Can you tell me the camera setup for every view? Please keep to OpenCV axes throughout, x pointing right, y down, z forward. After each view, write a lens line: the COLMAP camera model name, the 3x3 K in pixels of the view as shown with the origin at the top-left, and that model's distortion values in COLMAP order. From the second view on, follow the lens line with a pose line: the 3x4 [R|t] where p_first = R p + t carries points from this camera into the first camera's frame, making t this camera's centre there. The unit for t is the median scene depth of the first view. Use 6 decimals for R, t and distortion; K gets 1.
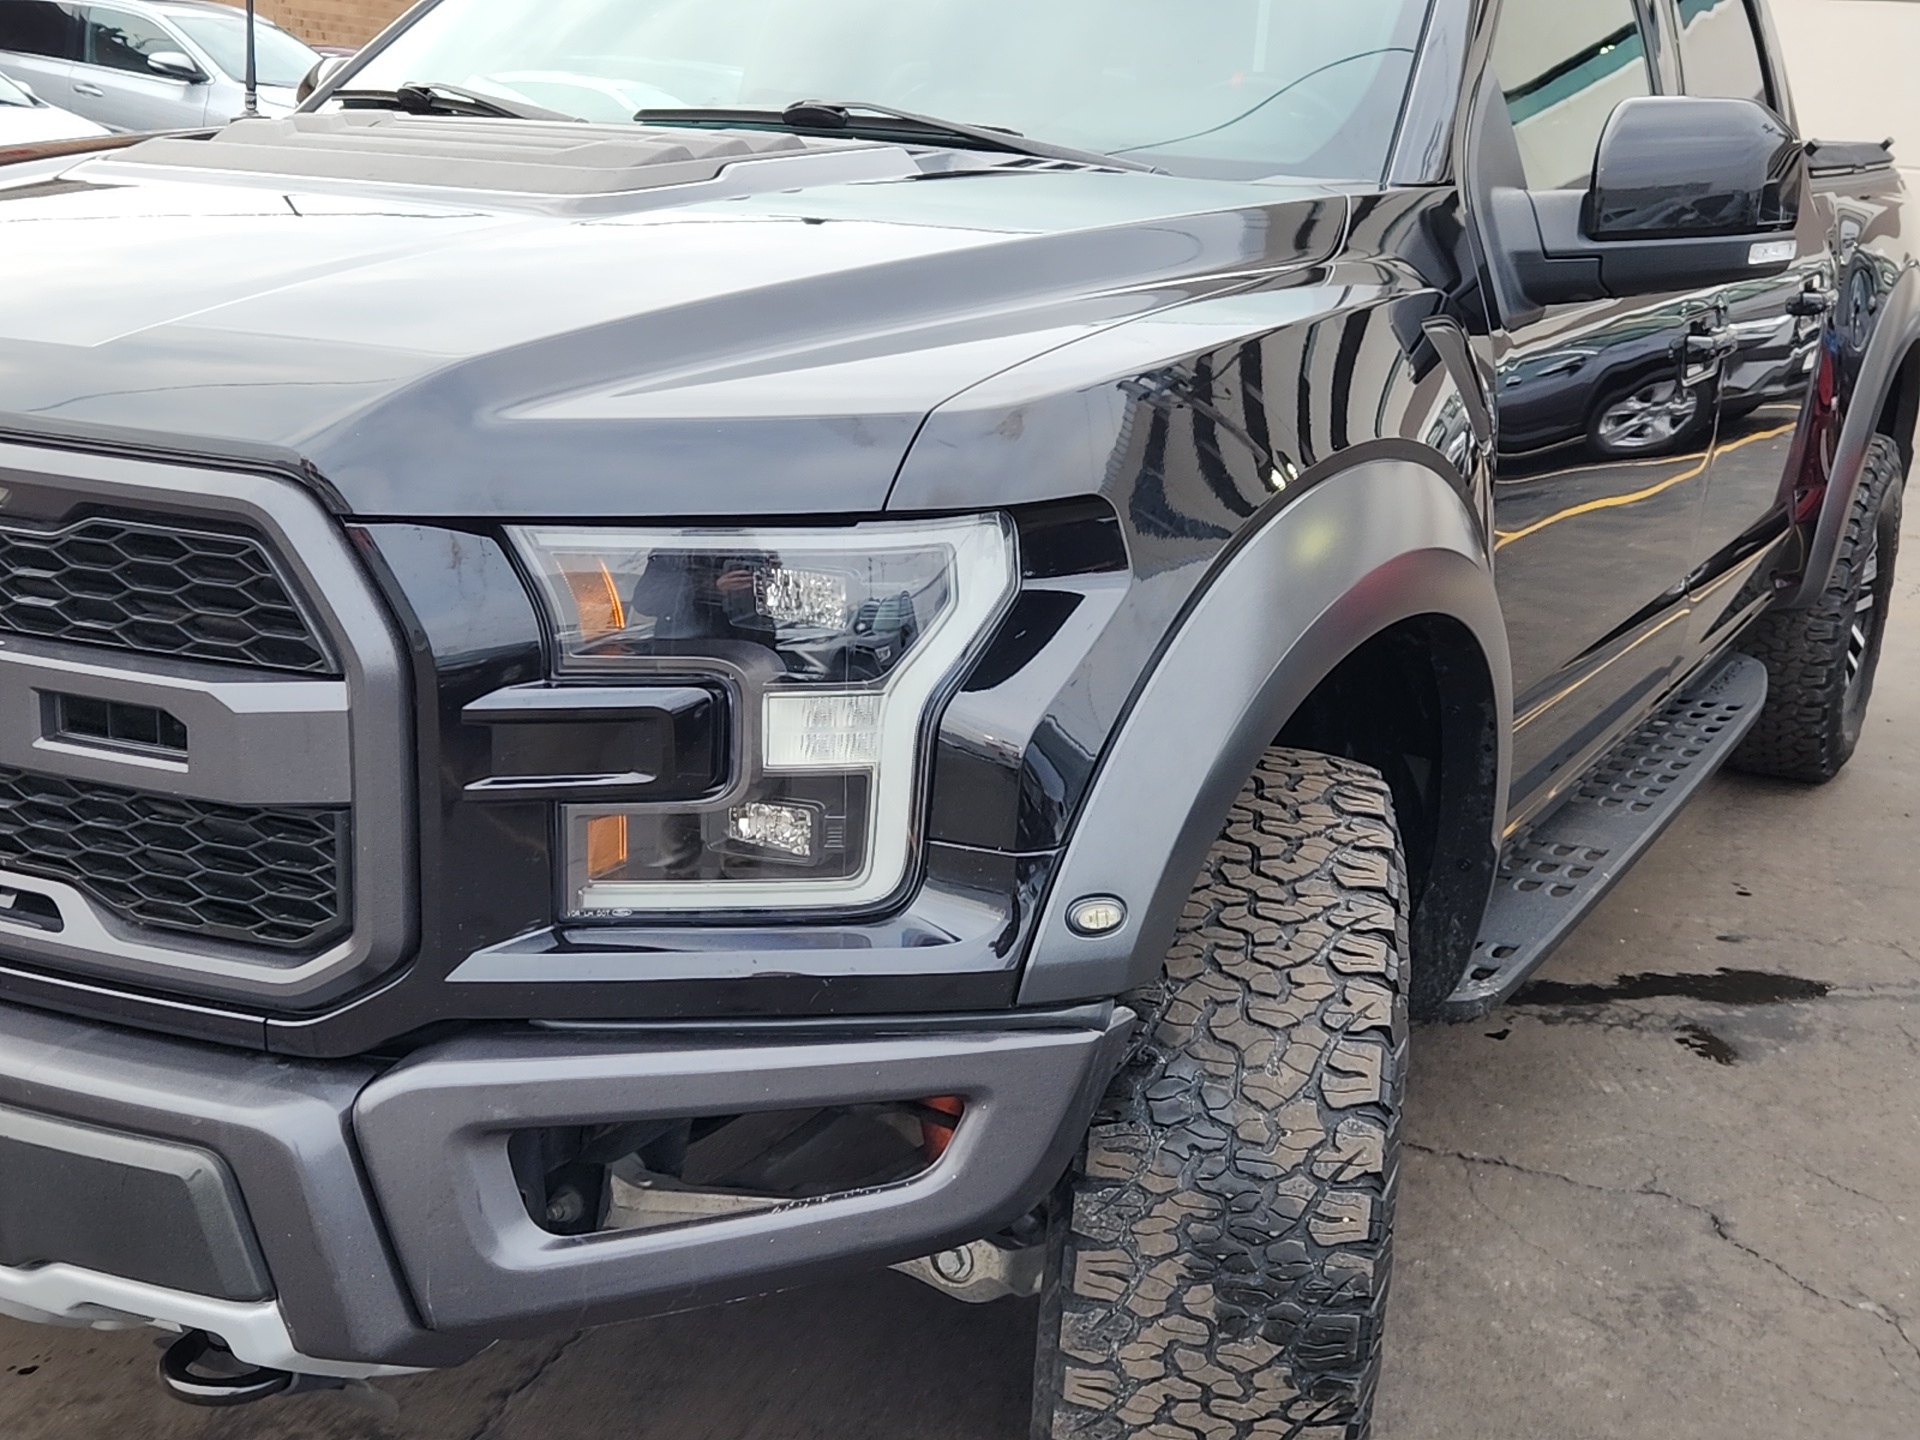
lens RADIAL K [[2238.3, 0, 979.1], [0, 2238.3, 740.1], [0, 0, 1]] dist [0.023029, 0.000000]
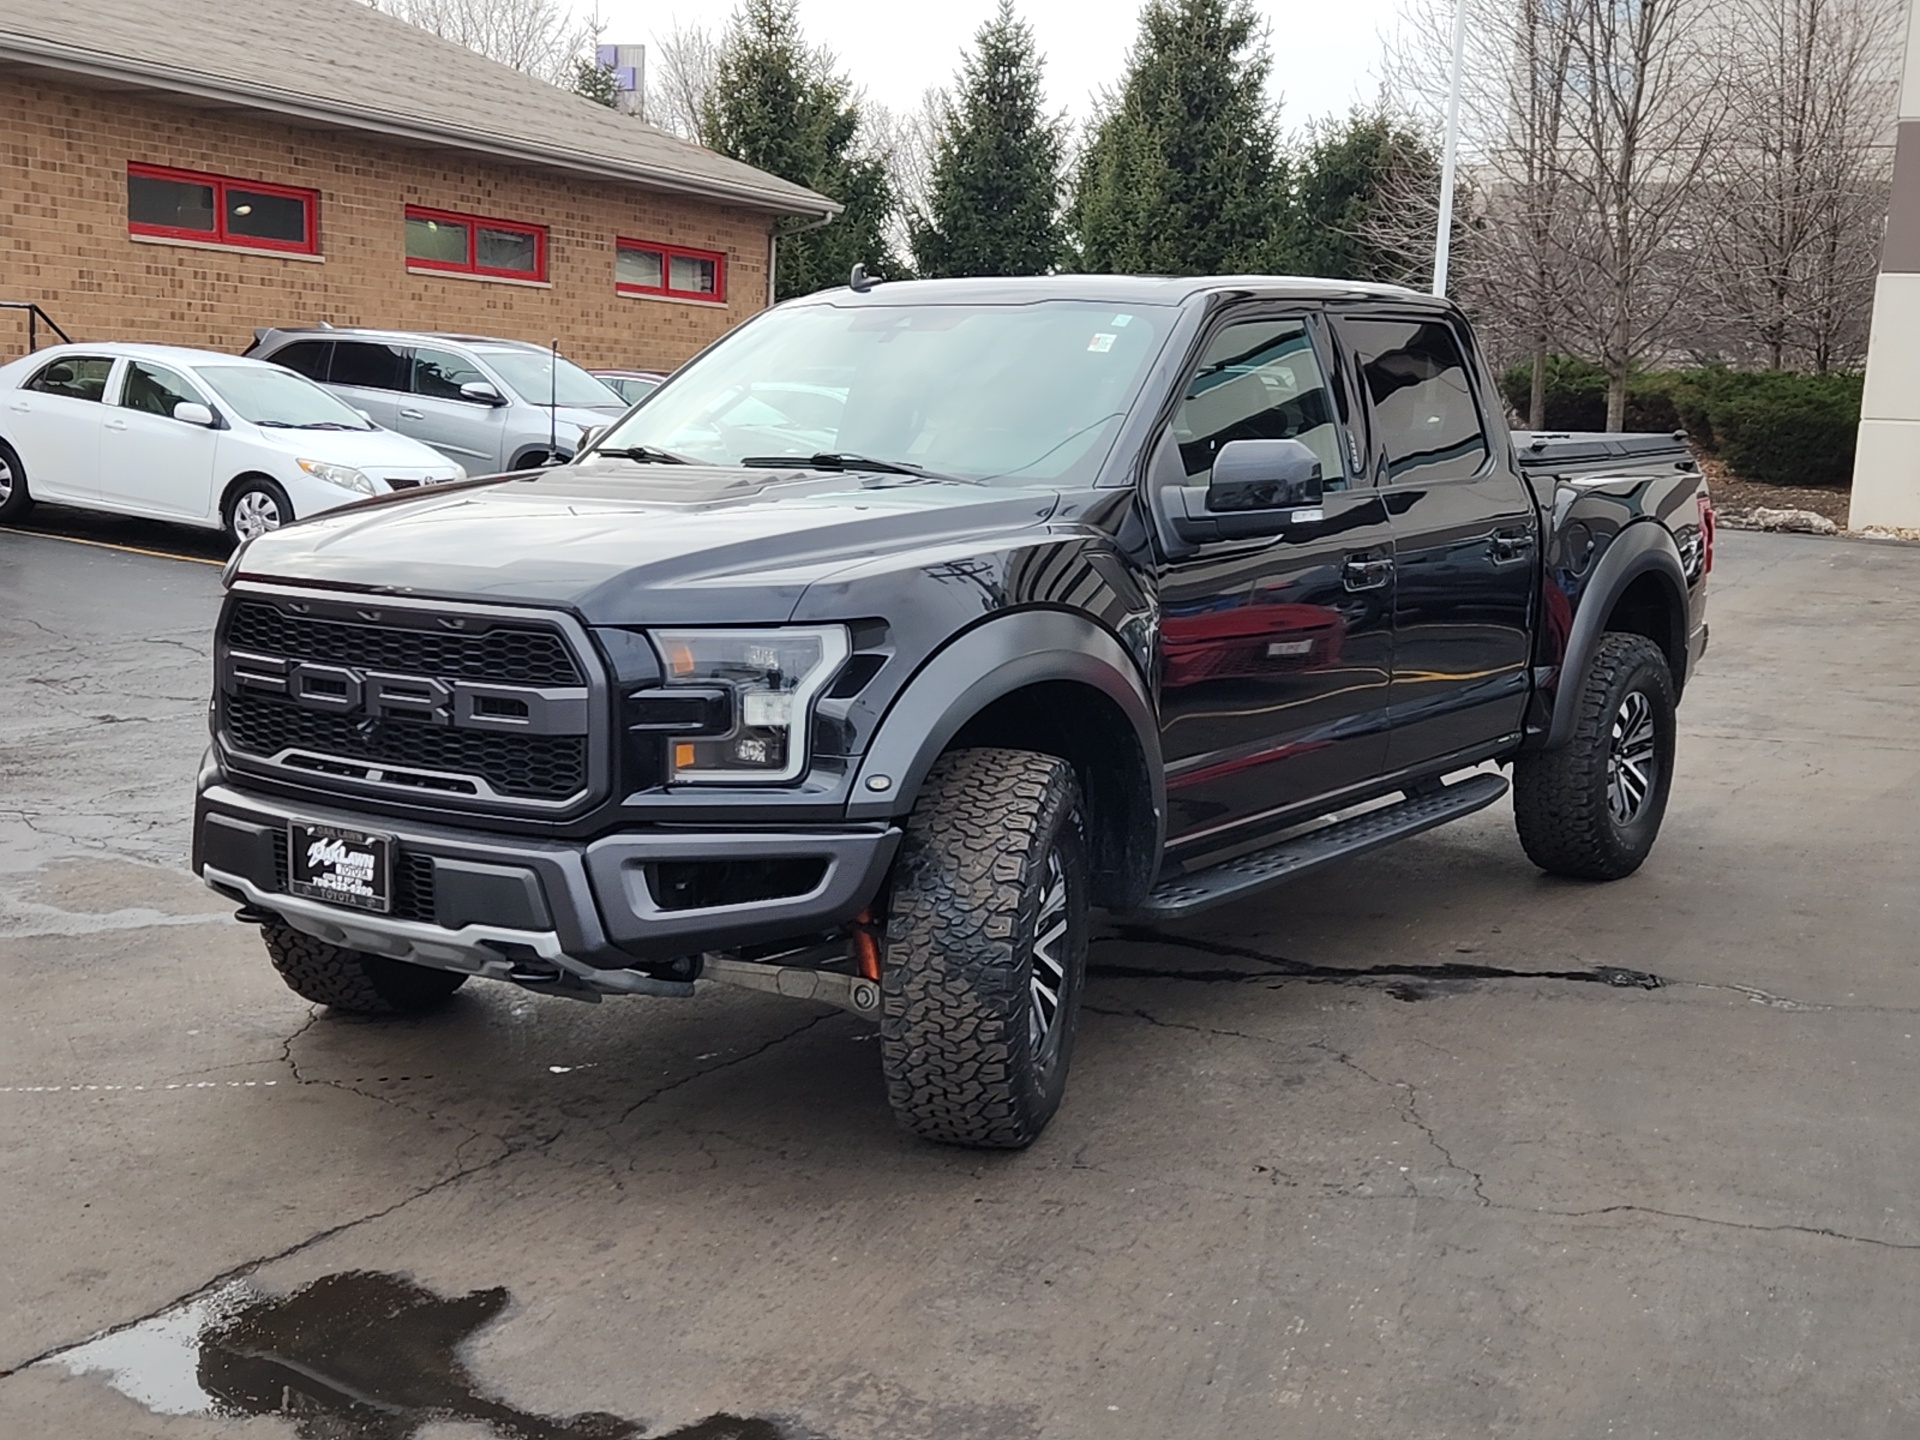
lens RADIAL K [[2238.3, 0, 957.7], [0, 2238.3, 700.0], [0, 0, 1]] dist [0.023029, 0.000000]
pose [[0.992645, -0.013349, -0.120322, 0.439883], [-0.003473, 0.990353, -0.138525, 0.330126], [0.121010, 0.137924, 0.983023, -1.444273]]
